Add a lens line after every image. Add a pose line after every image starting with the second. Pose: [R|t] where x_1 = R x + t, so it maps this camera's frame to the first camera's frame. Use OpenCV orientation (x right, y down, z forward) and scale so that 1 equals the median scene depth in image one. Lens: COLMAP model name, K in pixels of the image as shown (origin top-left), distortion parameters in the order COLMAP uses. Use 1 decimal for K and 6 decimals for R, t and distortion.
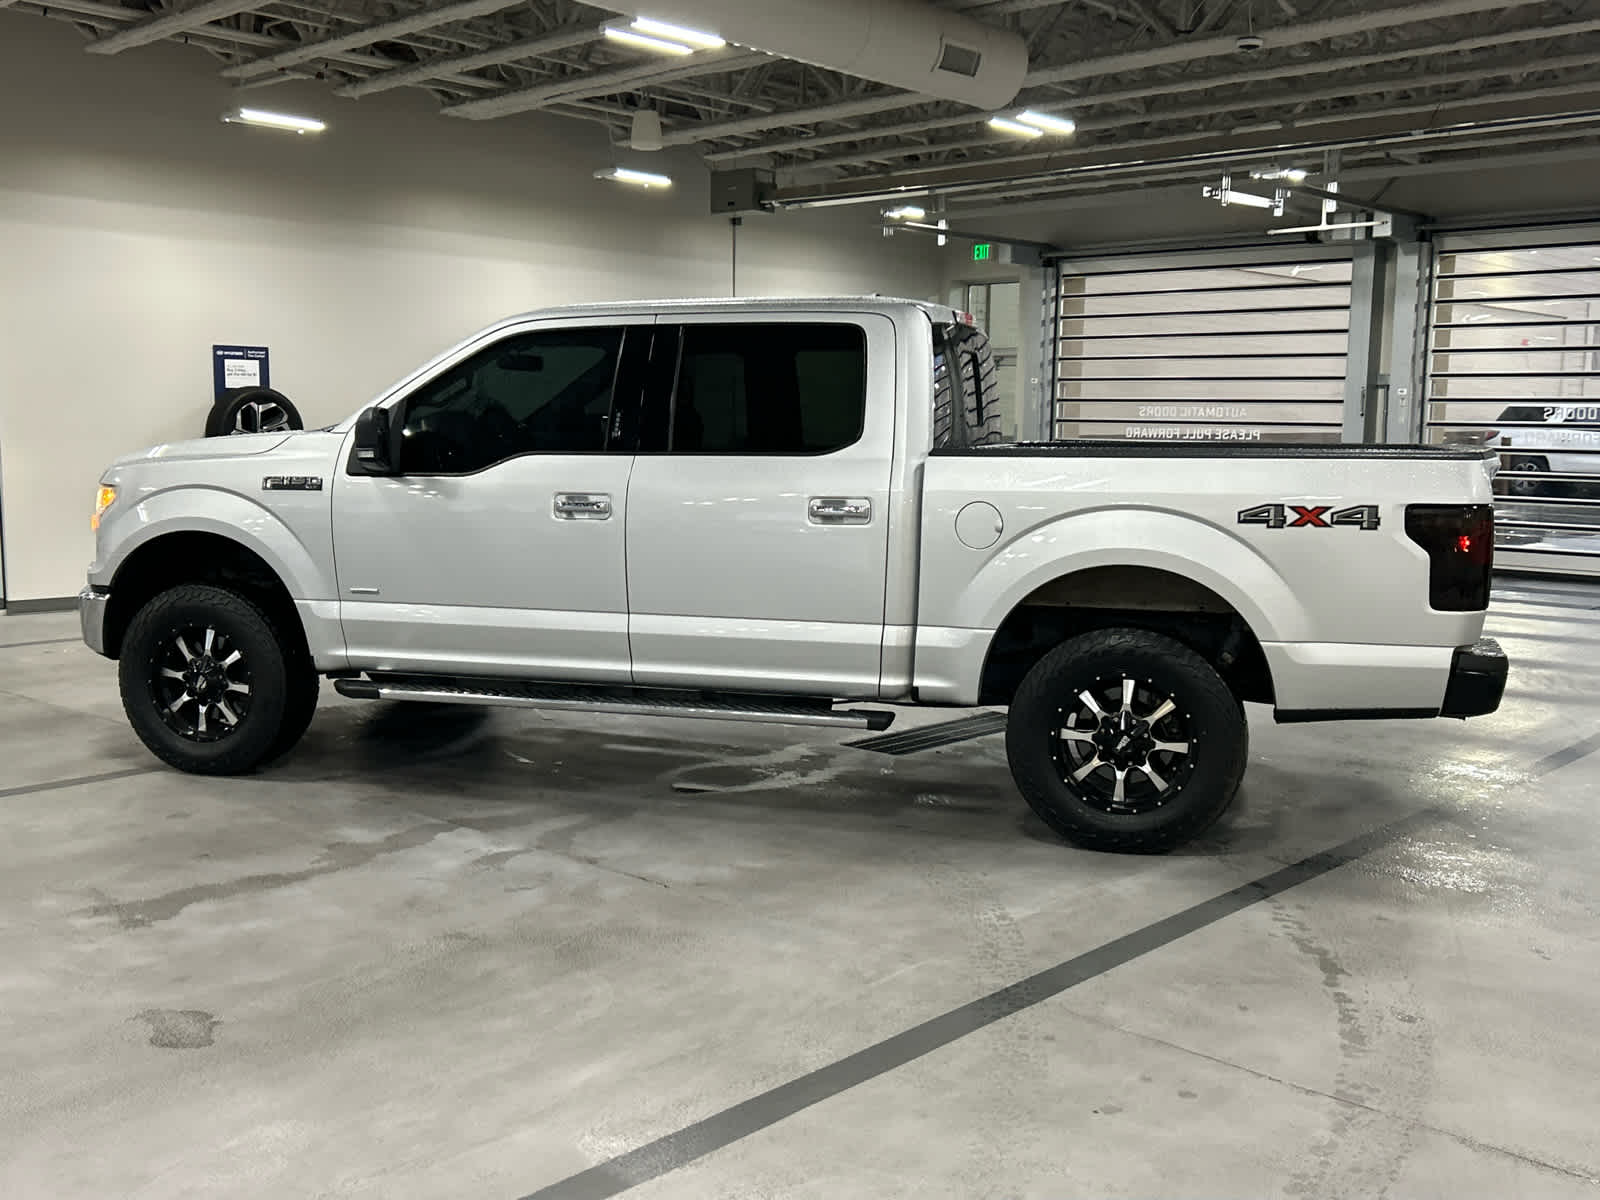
lens RADIAL K [[1624.2, 0, 785.2], [0, 1624.2, 608.2], [0, 0, 1]] dist [0.043755, 0.000000]
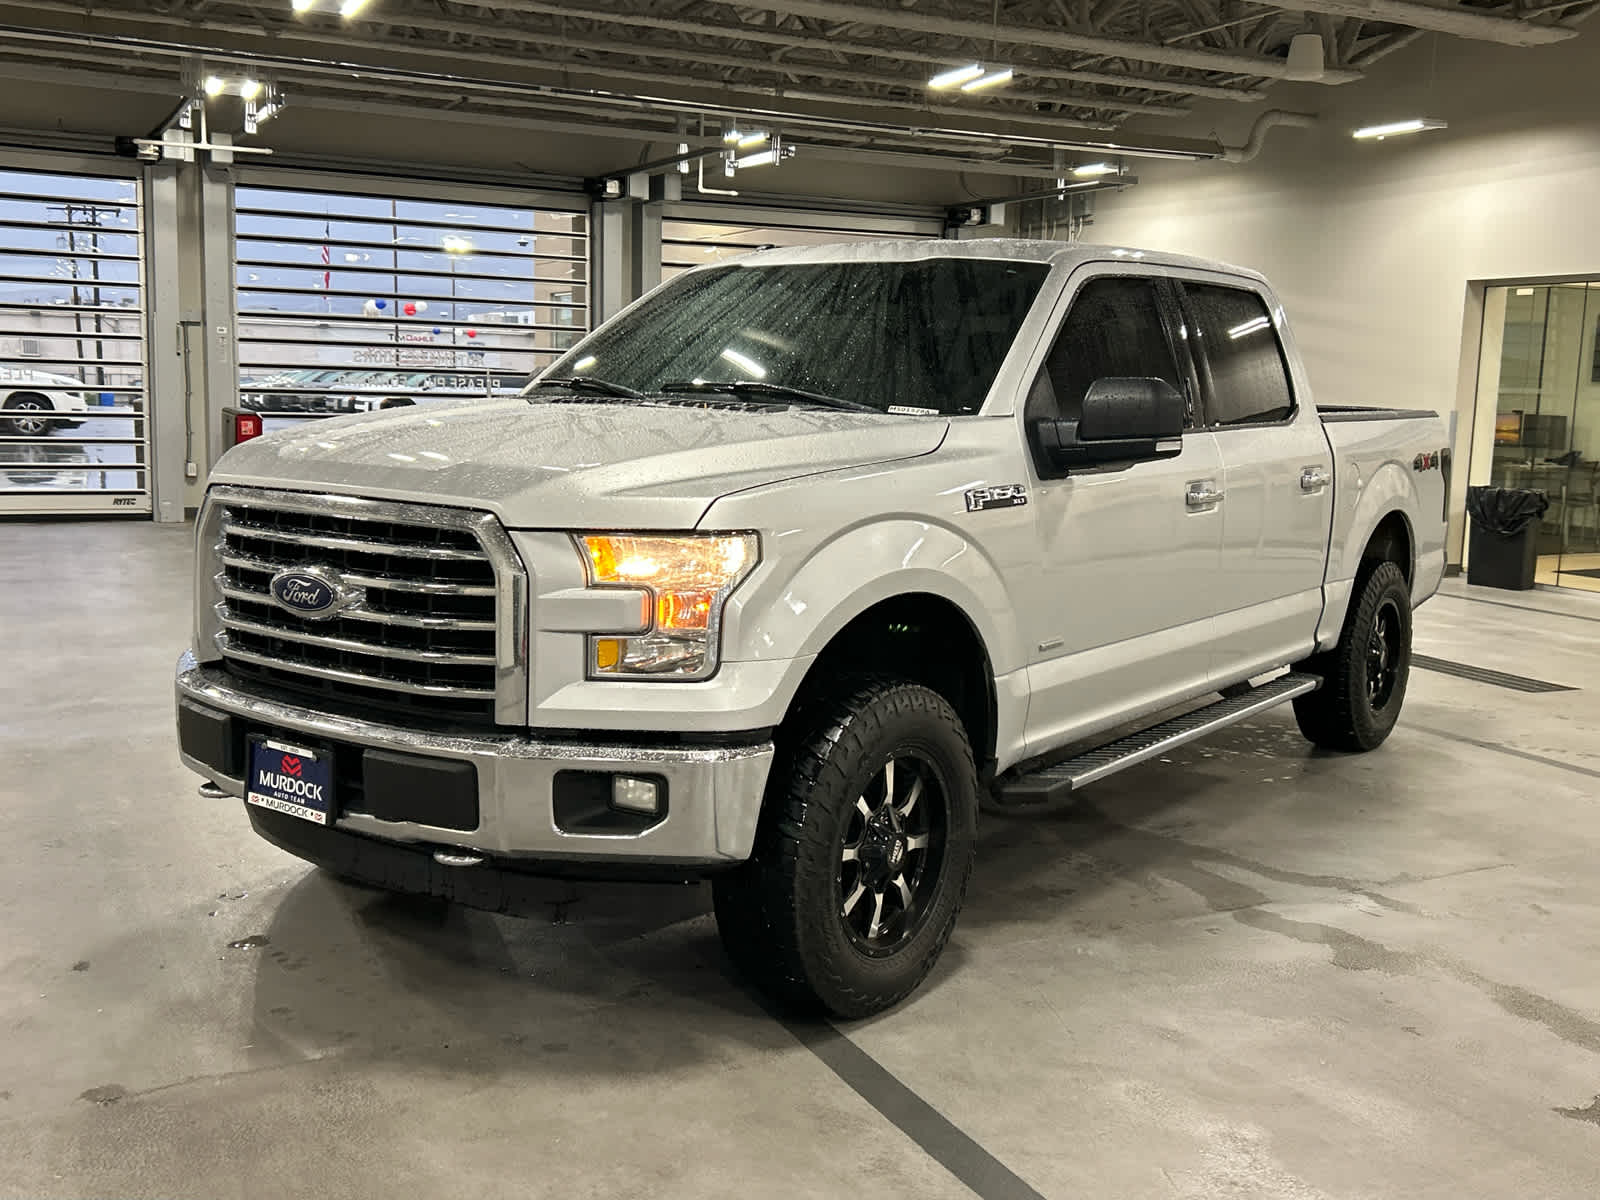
lens RADIAL K [[1624.2, 0, 795.4], [0, 1624.2, 608.0], [0, 0, 1]] dist [0.043755, 0.000000]
pose [[0.342315, -0.134788, 0.929867, -1.046733], [0.092455, 0.989686, 0.109424, -0.124721], [-0.935025, 0.048513, 0.351247, 0.967315]]
